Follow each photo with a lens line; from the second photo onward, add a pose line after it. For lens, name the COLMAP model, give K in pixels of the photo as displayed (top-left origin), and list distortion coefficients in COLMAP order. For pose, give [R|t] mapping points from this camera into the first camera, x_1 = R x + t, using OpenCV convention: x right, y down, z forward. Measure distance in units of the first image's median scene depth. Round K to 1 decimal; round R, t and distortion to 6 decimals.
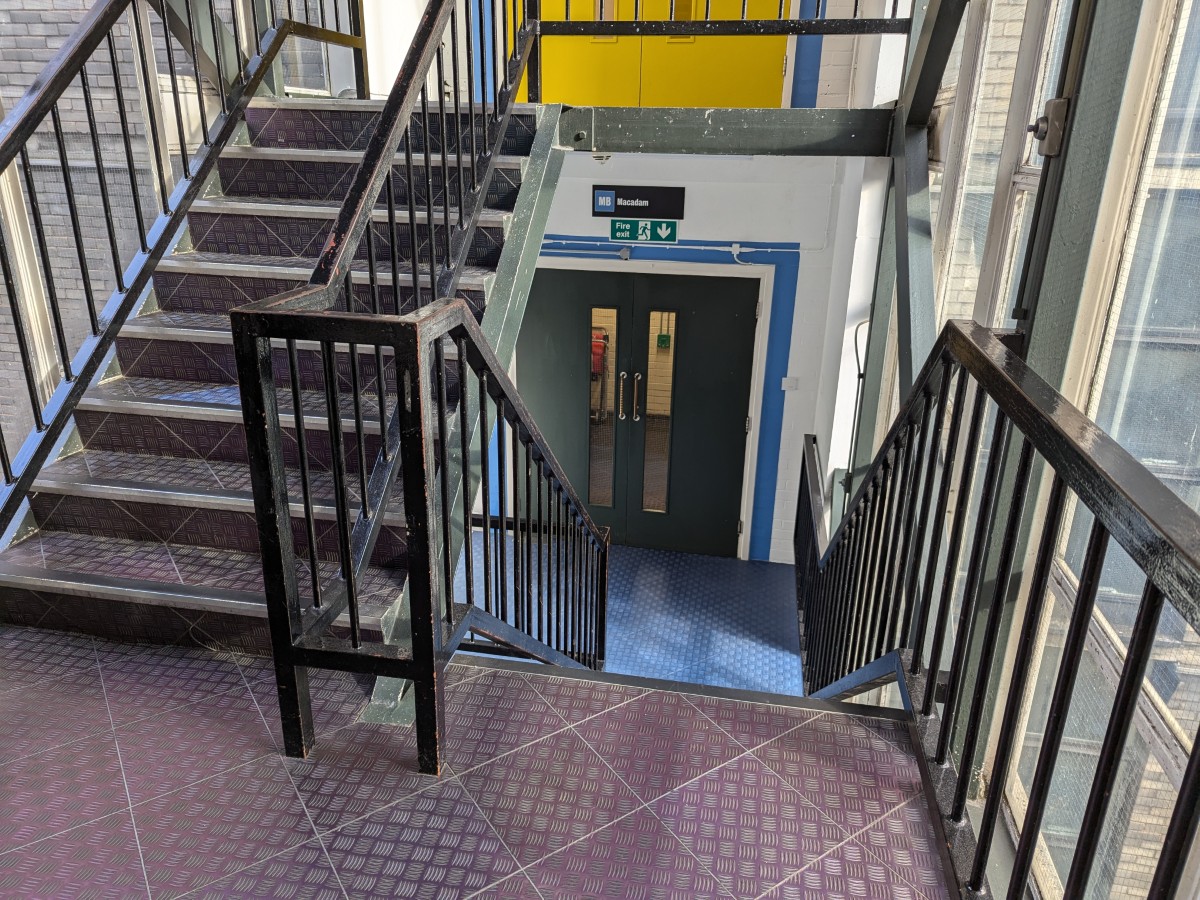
lens RADIAL K [[871.4, 0, 600.0], [0, 871.4, 450.0], [0, 0, 1]] dist [0.074512, -0.062376]
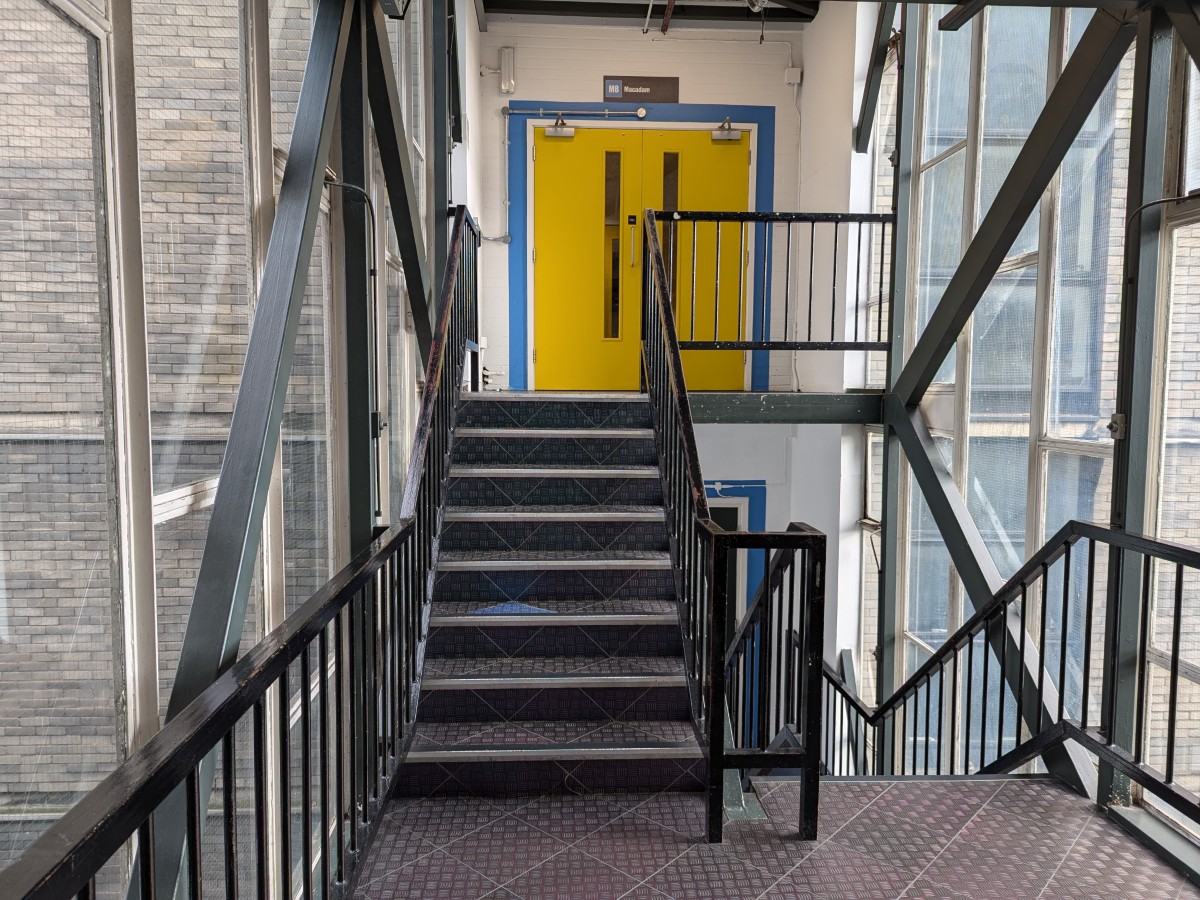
lens RADIAL K [[871.4, 0, 600.0], [0, 871.4, 450.0], [0, 0, 1]] dist [0.074512, -0.062376]
pose [[0.969483, -0.029825, 0.243338, -0.528965], [0.093157, 0.962939, -0.253122, 0.047219], [-0.226770, 0.268066, 0.936331, -0.294334]]
